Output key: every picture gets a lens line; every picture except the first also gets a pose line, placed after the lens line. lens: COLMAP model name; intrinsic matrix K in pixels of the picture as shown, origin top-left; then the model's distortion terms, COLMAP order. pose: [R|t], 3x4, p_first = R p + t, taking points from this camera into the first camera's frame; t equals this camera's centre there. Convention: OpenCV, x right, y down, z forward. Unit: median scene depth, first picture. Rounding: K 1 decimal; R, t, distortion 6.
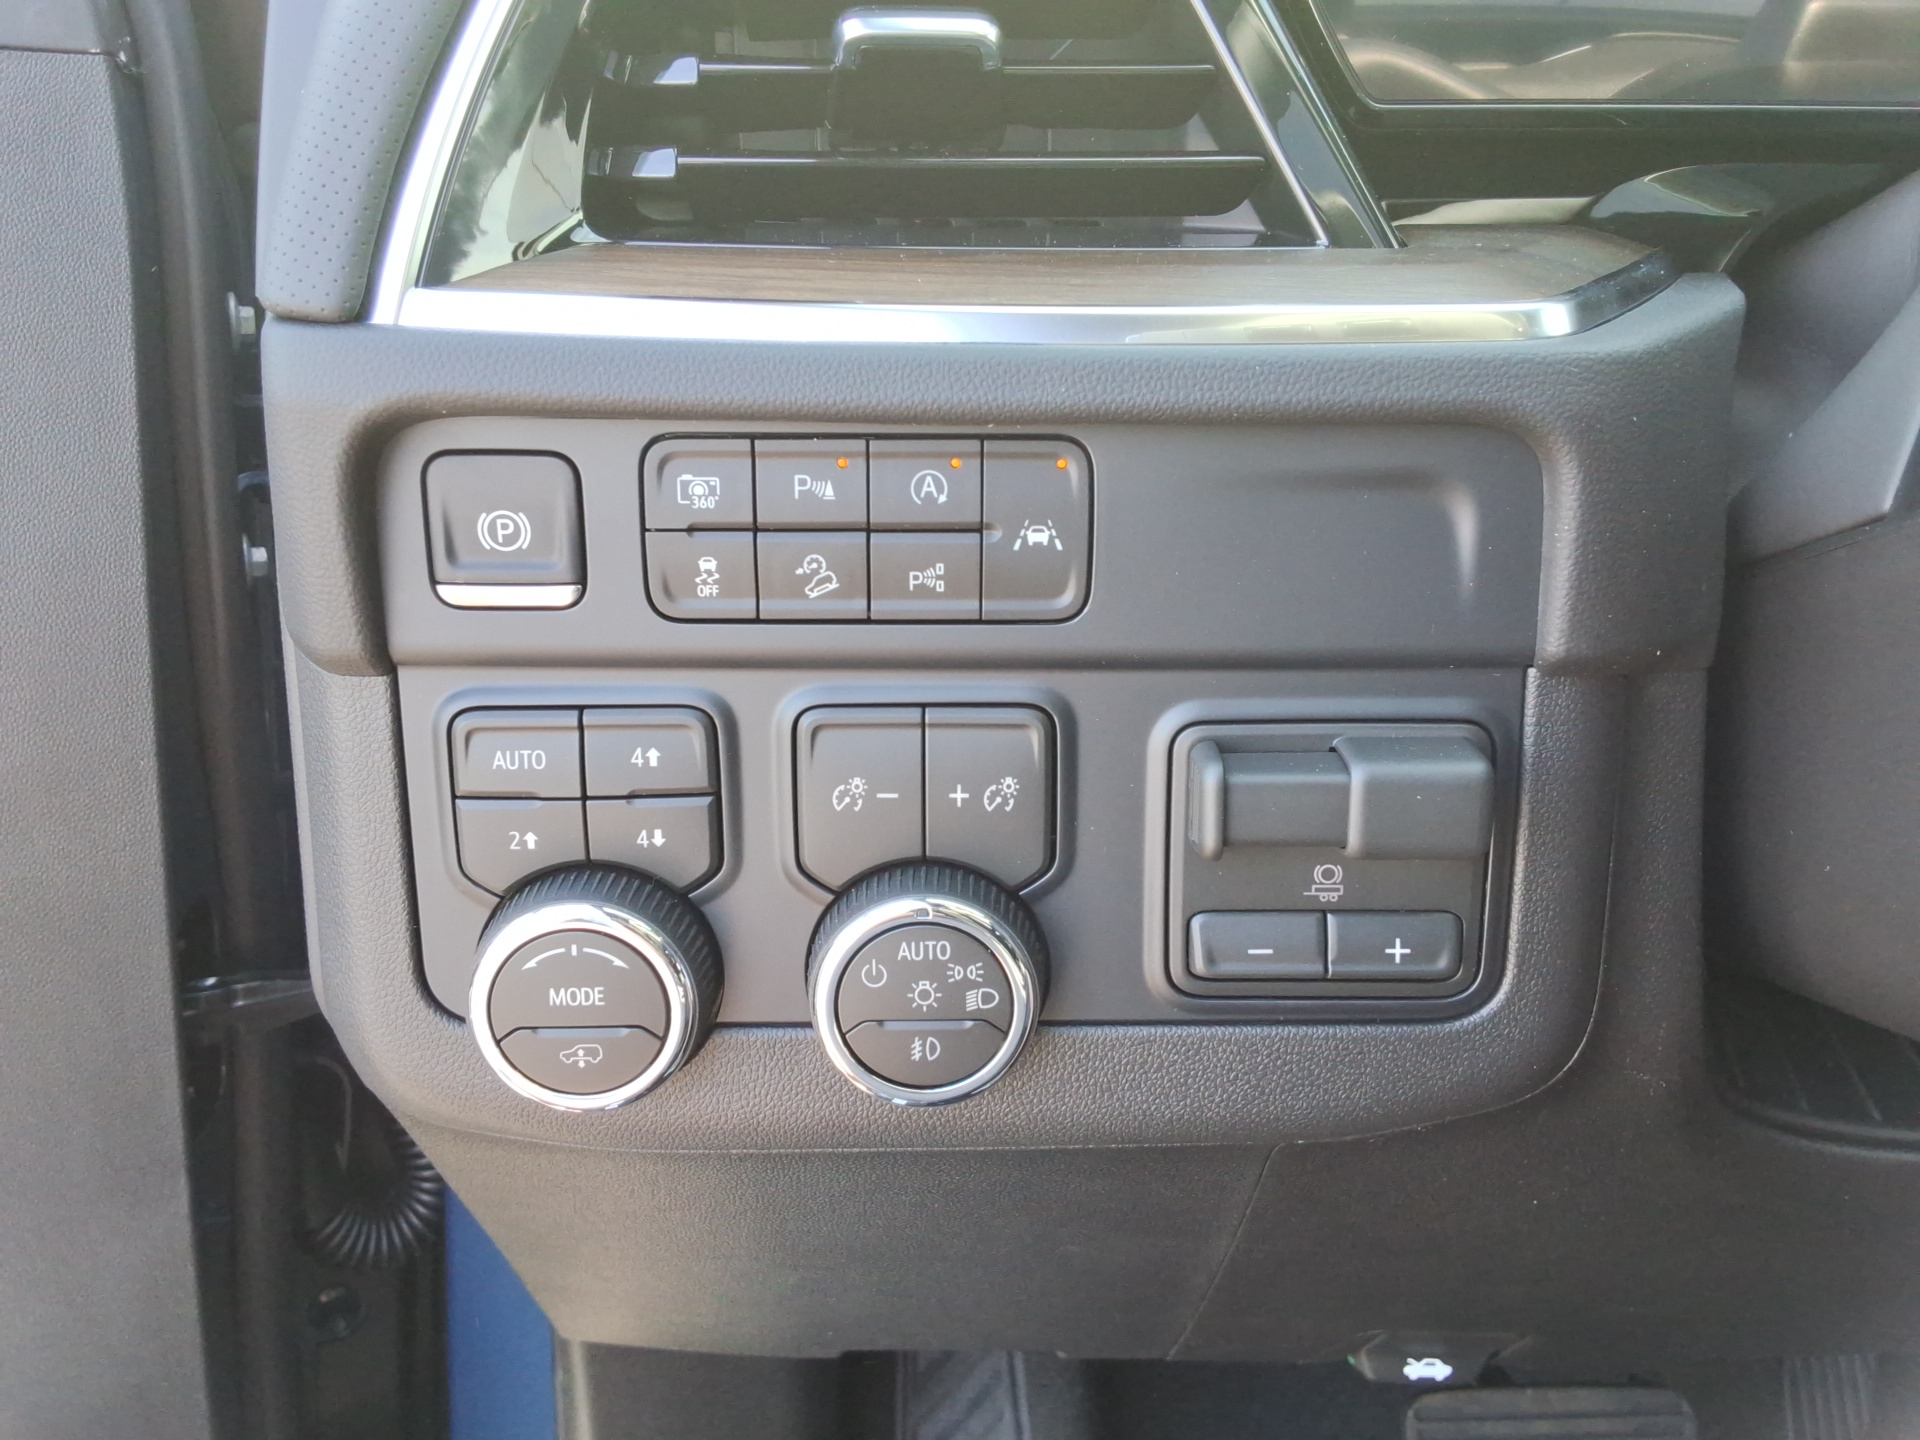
lens RADIAL K [[1533.3, 0, 958.6], [0, 1533.3, 718.5], [0, 0, 1]] dist [0.092713, -0.142814]
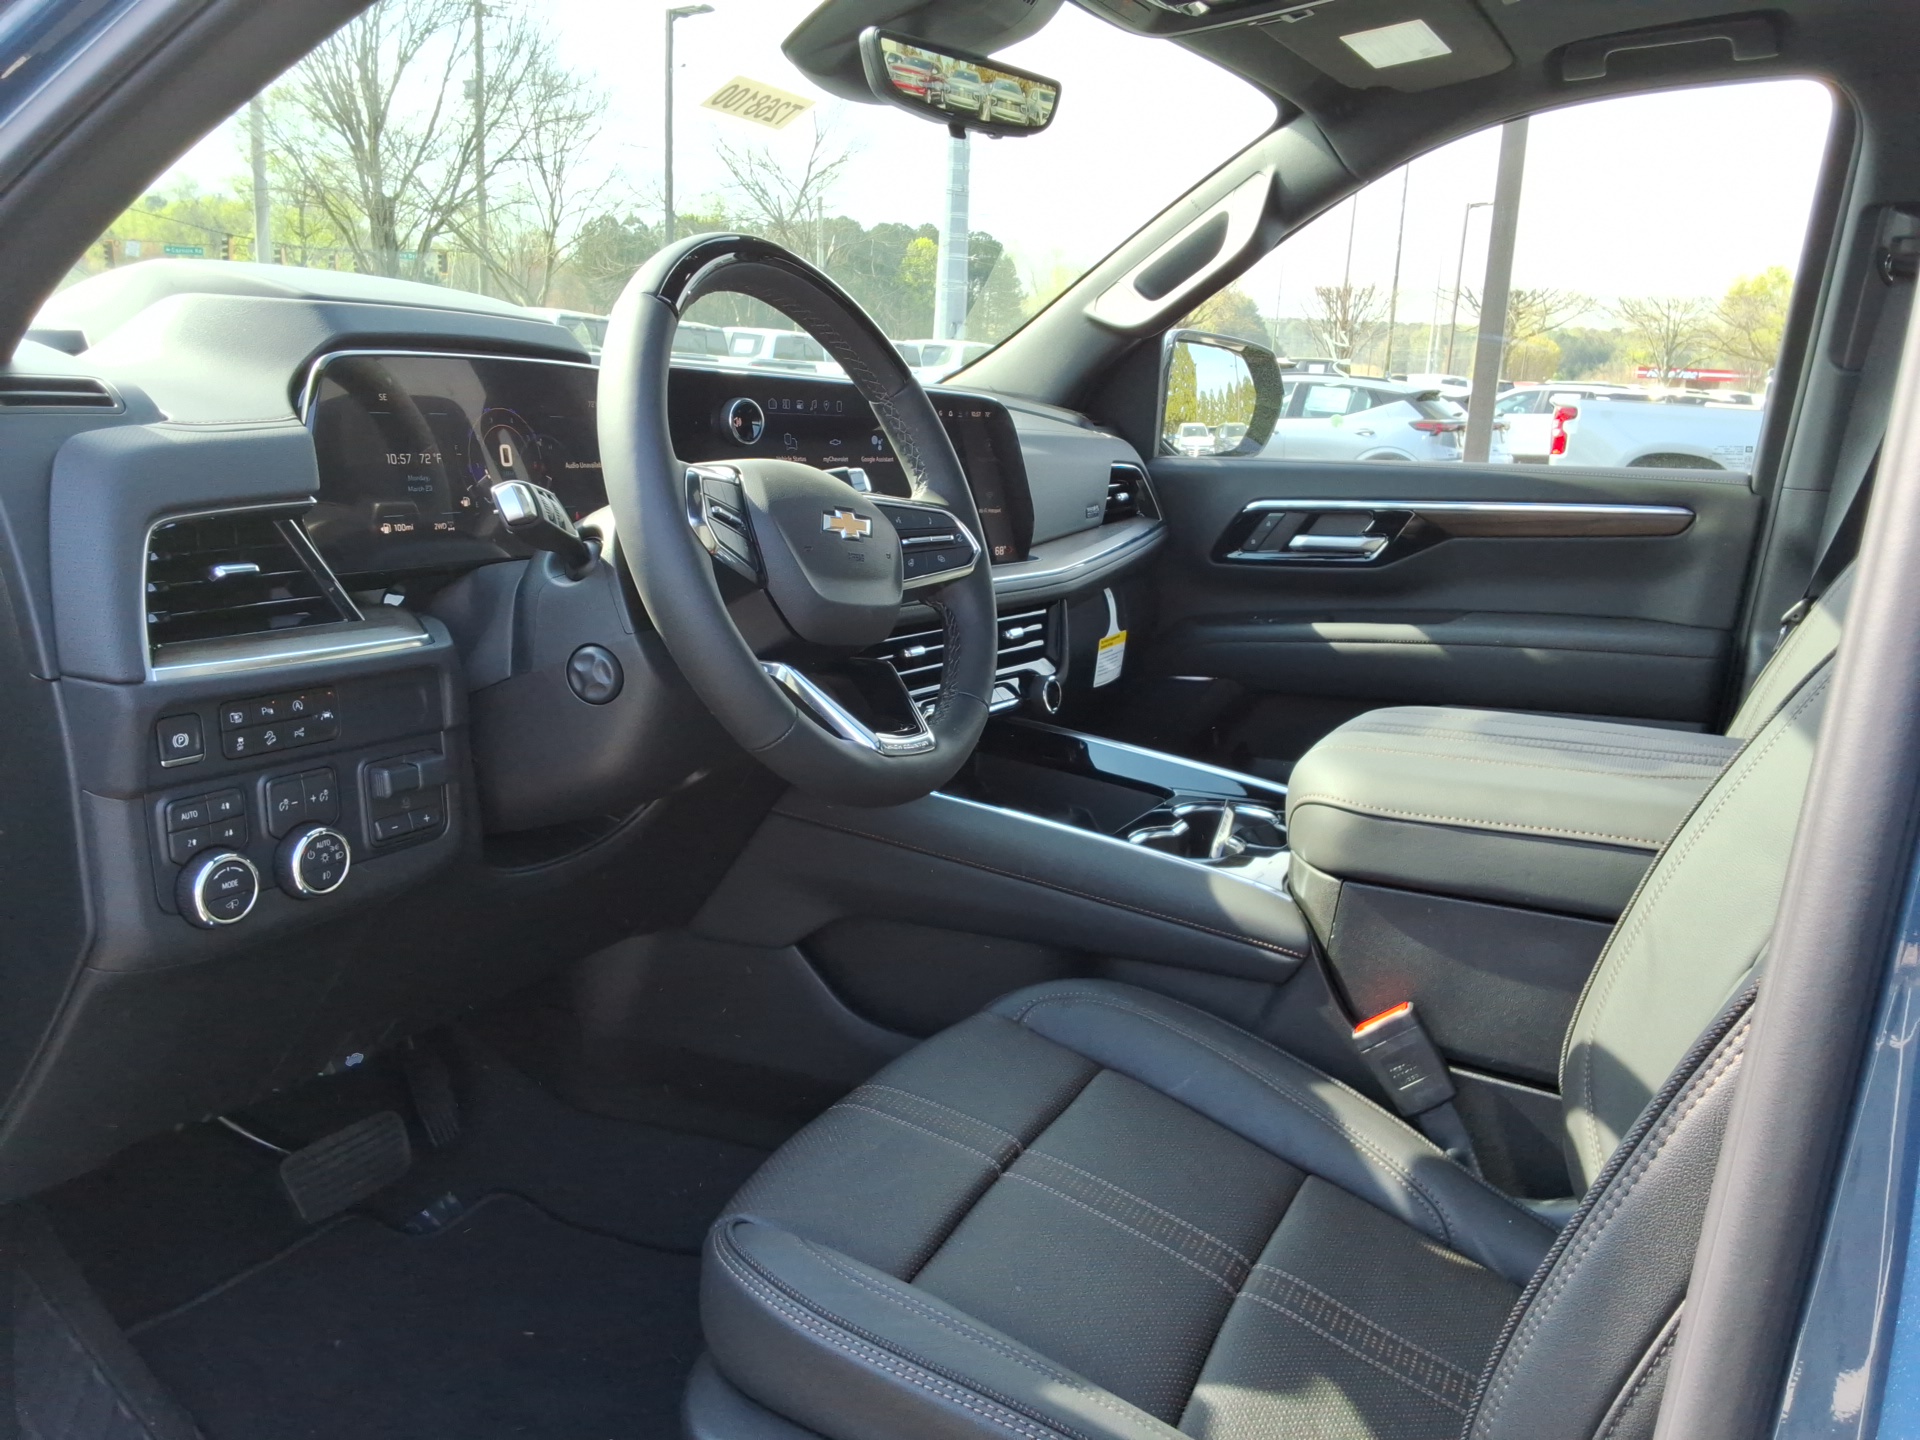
lens RADIAL K [[1533.3, 0, 959.9], [0, 1533.3, 720.8], [0, 0, 1]] dist [0.092713, -0.142814]
pose [[0.470520, -0.154123, 0.868825, -2.223371], [0.231849, 0.971625, 0.046800, 0.055470], [-0.851386, 0.179416, 0.492902, -1.839965]]
